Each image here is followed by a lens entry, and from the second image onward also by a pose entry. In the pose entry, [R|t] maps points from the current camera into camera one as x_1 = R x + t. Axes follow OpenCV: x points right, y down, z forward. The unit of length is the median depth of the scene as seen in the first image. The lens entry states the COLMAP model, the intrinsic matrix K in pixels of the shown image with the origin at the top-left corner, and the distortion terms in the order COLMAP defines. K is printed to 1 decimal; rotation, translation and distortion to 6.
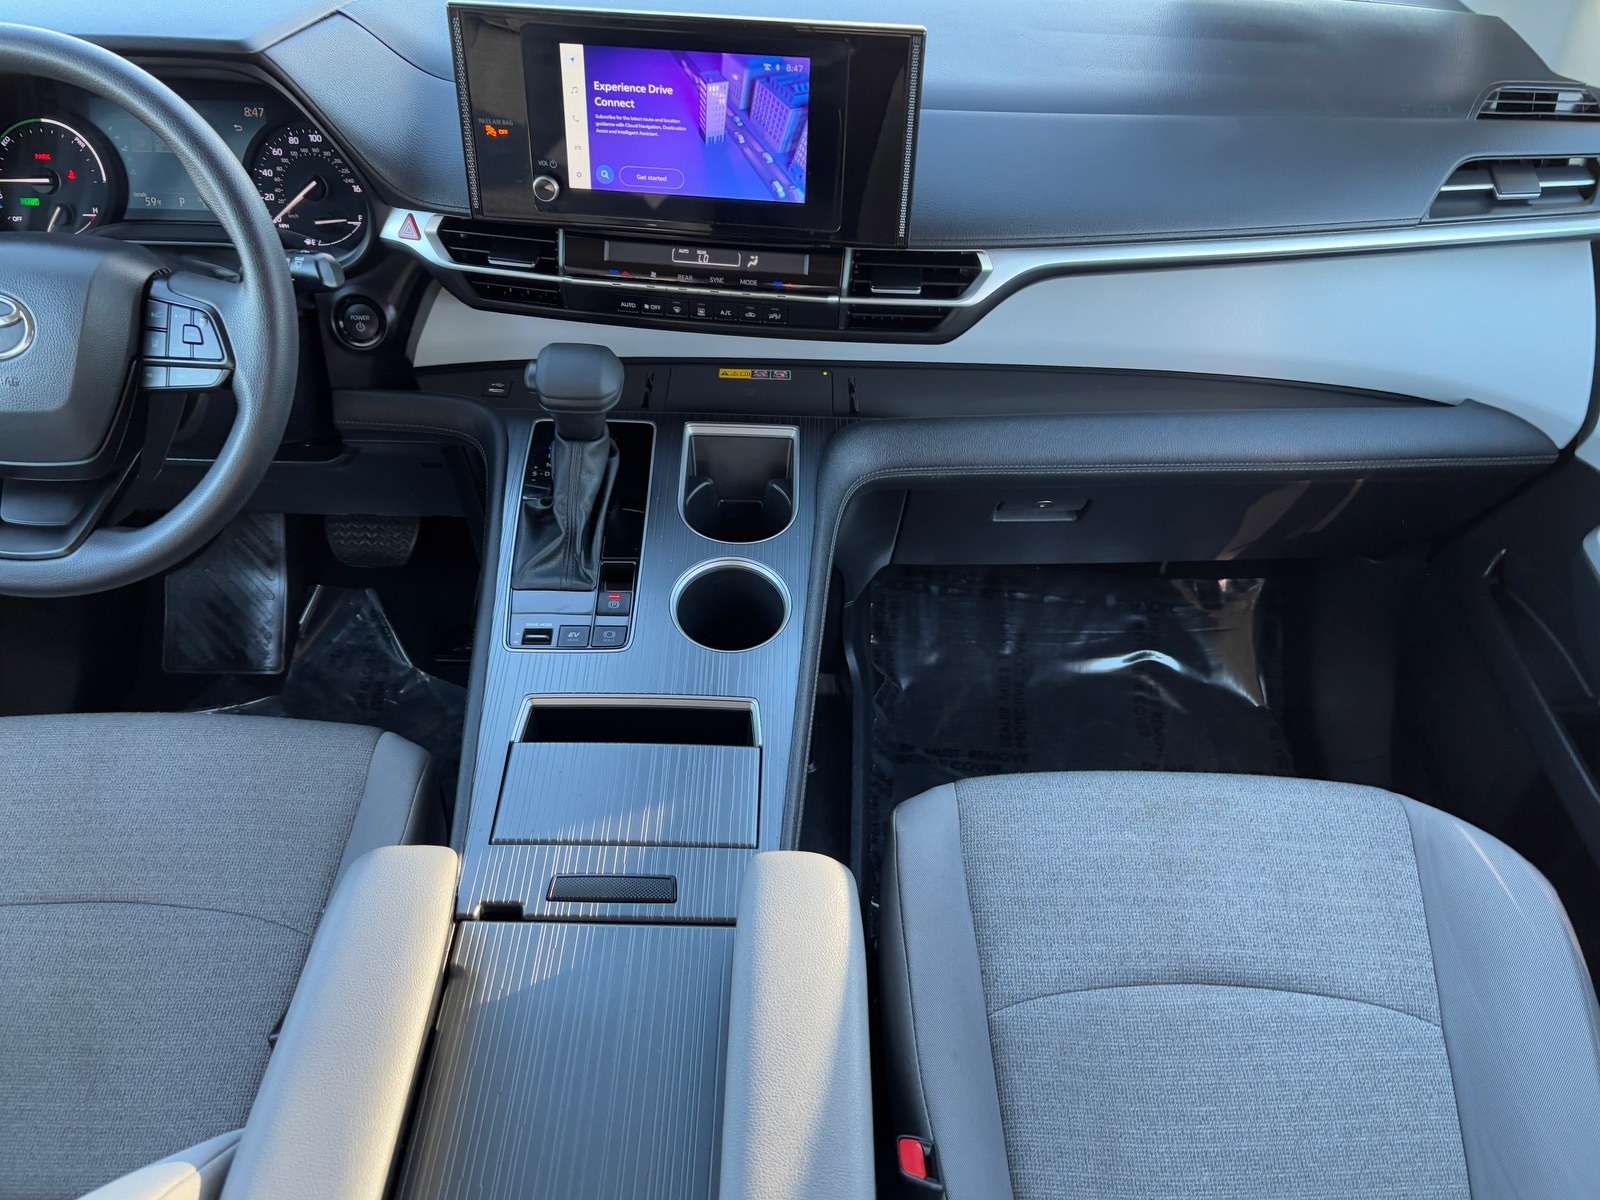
lens RADIAL K [[1253.2, 0, 792.3], [0, 1253.2, 608.8], [0, 0, 1]] dist [0.028945, -0.035891]
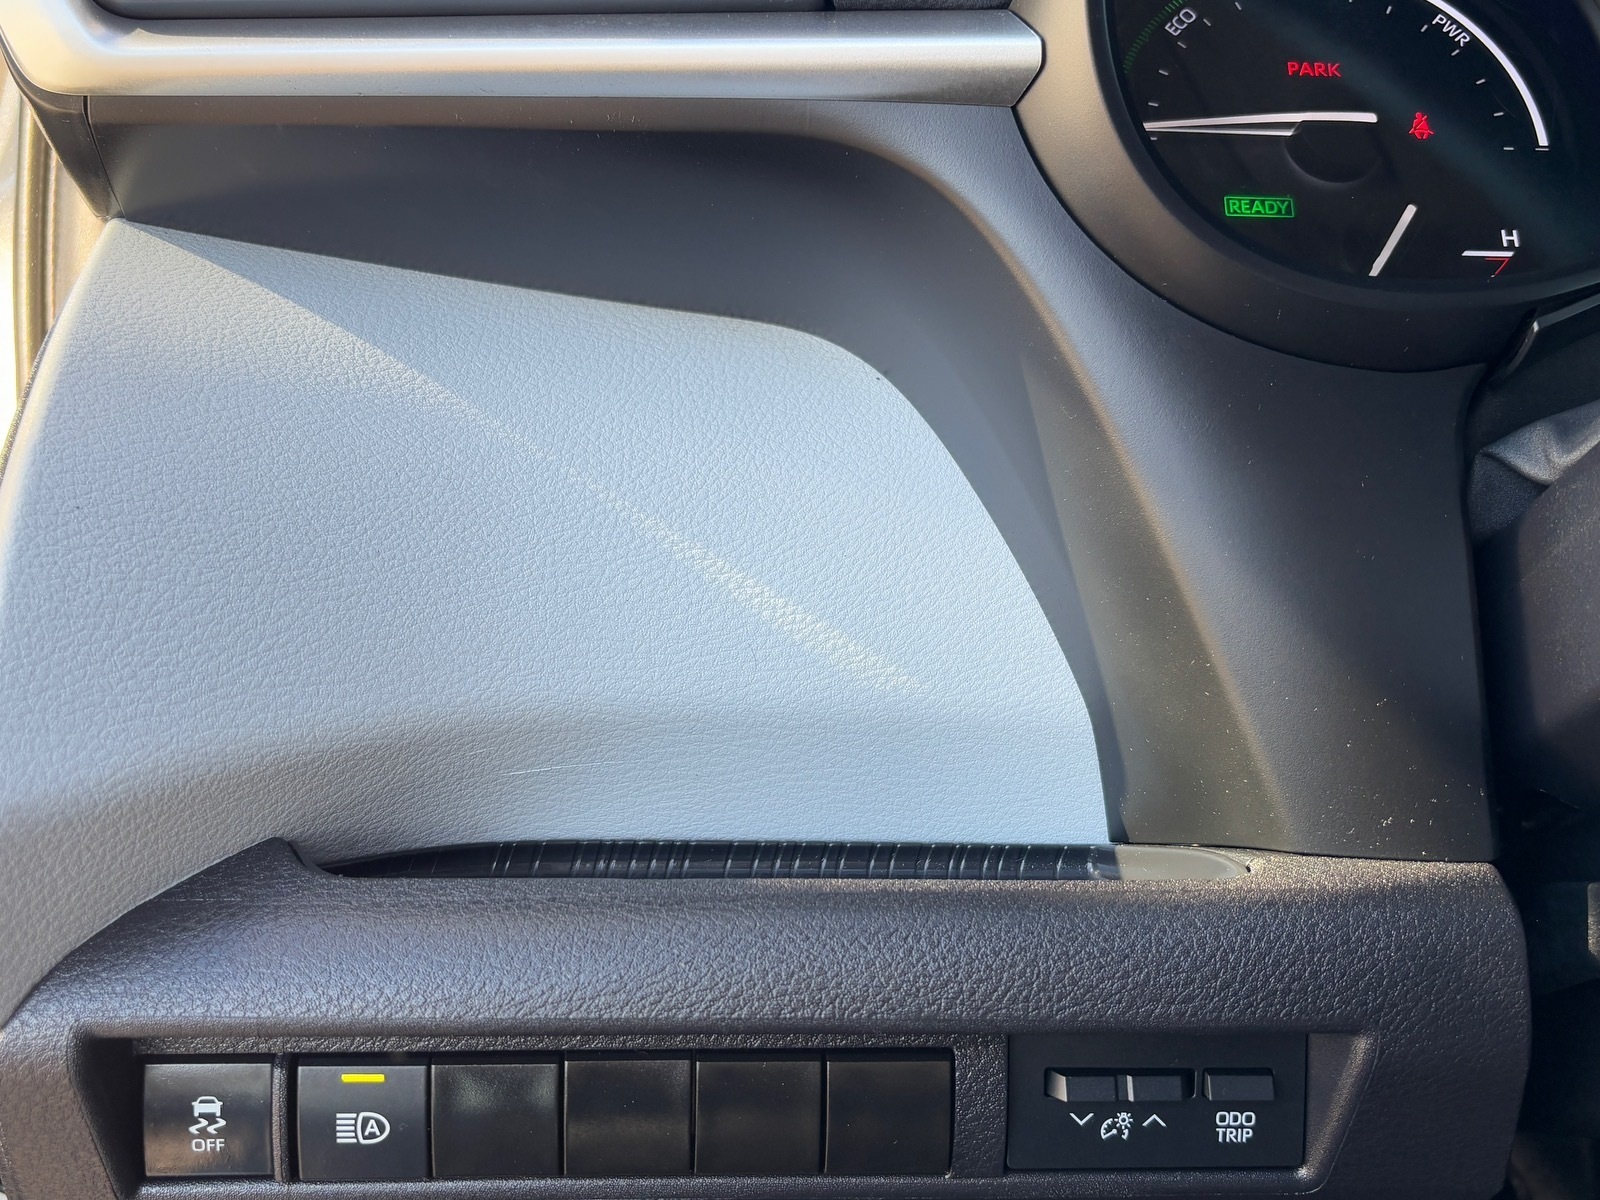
lens RADIAL K [[1638.2, 0, 797.5], [0, 1638.2, 594.2], [0, 0, 1]] dist [-0.033802, 0.000000]
pose [[0.998804, -0.008097, 0.048216, -0.783816], [0.033770, 0.827390, -0.560611, -0.080698], [-0.035354, 0.561569, 0.826674, 0.844607]]
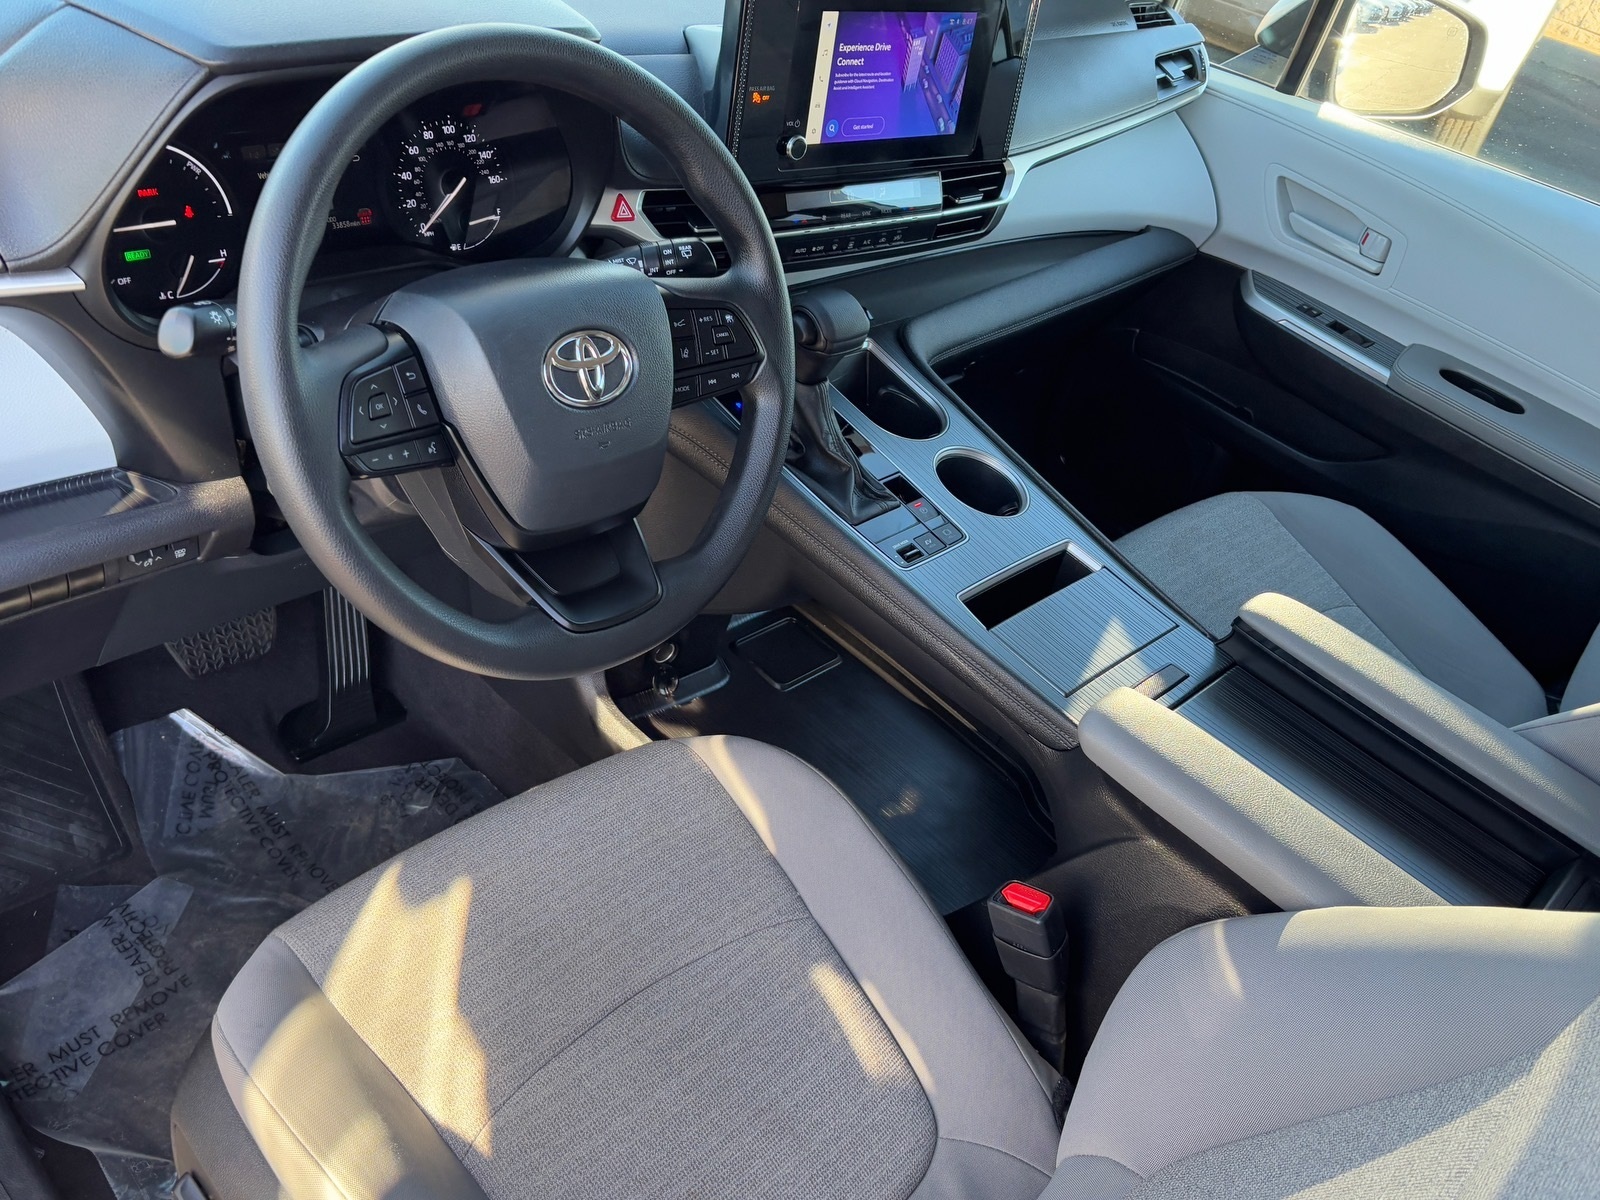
lens RADIAL K [[1407.8, 0, 787.2], [0, 1407.8, 613.6], [0, 0, 1]] dist [0.006404, -0.007361]
pose [[0.676426, -0.333012, 0.656925, -1.054532], [0.315476, 0.936981, 0.150138, -0.140345], [-0.665524, 0.105687, 0.738856, 0.164021]]
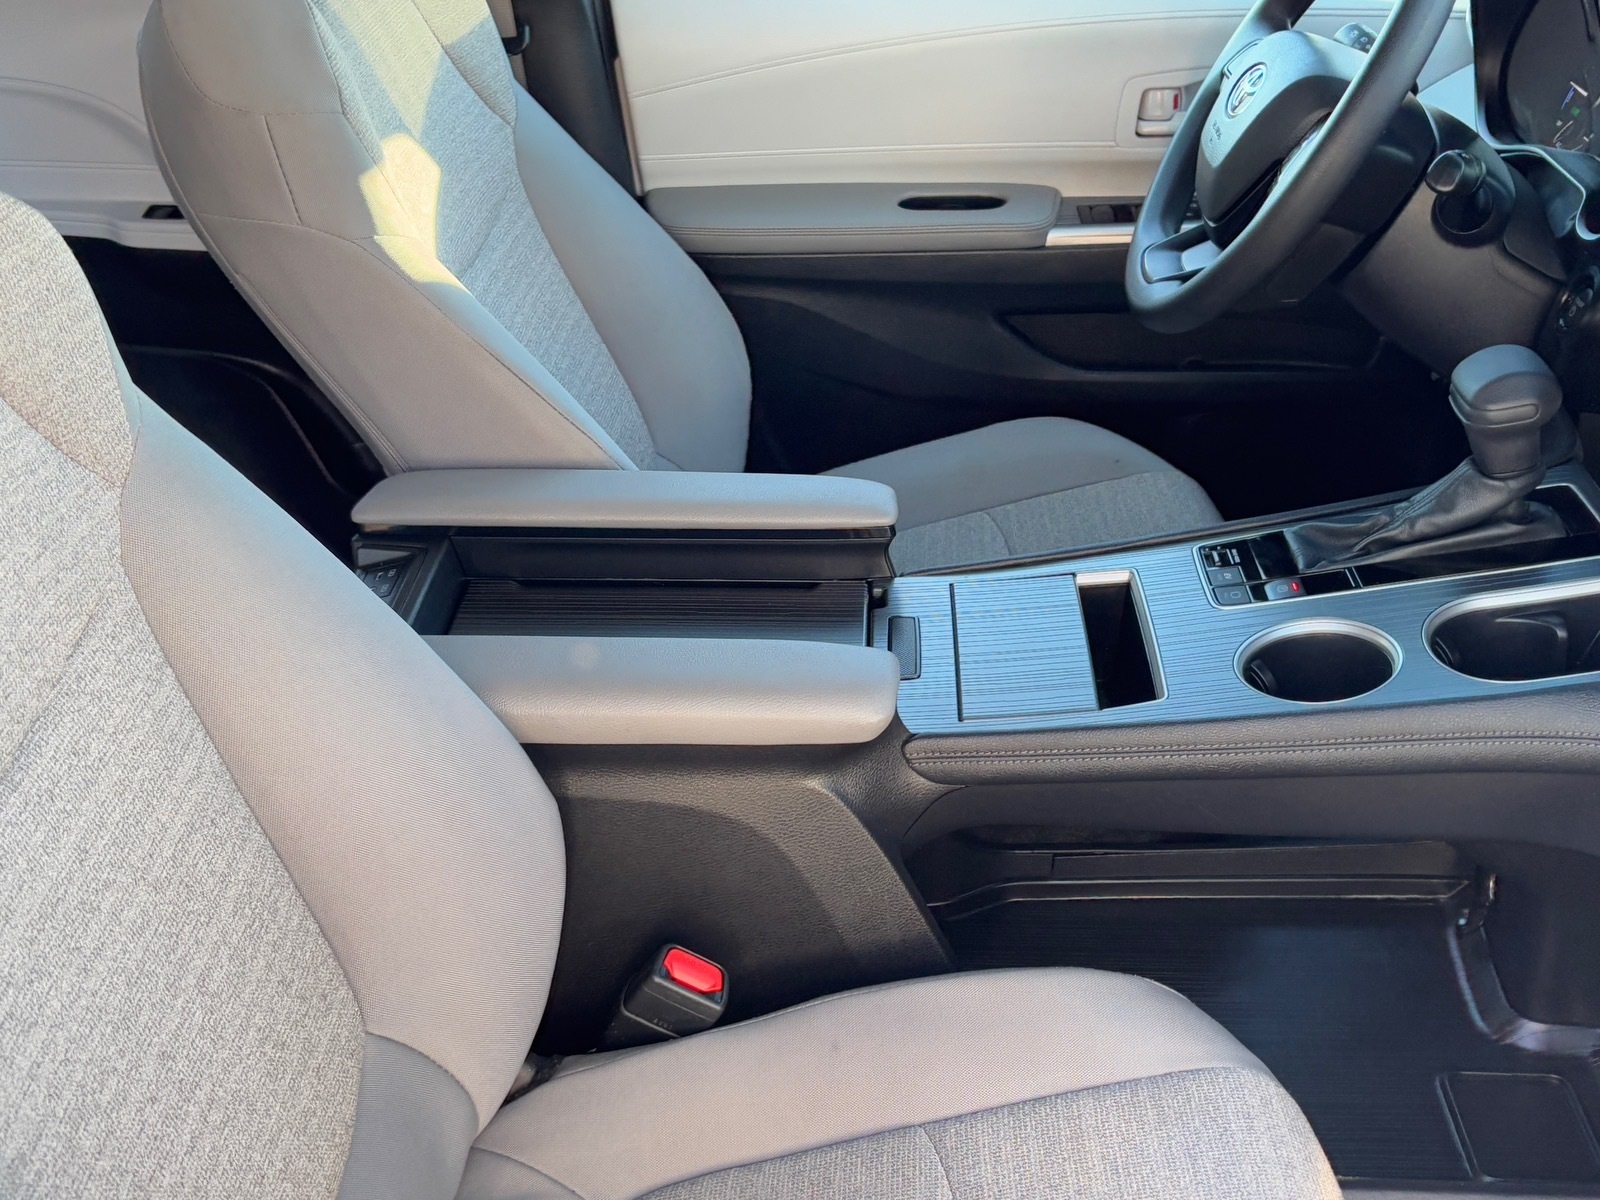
lens RADIAL K [[1928.0, 0, 798.6], [0, 1928.0, 592.1], [0, 0, 1]] dist [0.104738, 0.000000]
pose [[-0.033516, 0.453989, -0.890377, 0.990731], [-0.657831, 0.660670, 0.361627, -0.251727], [0.752420, 0.597838, 0.276505, 0.399305]]
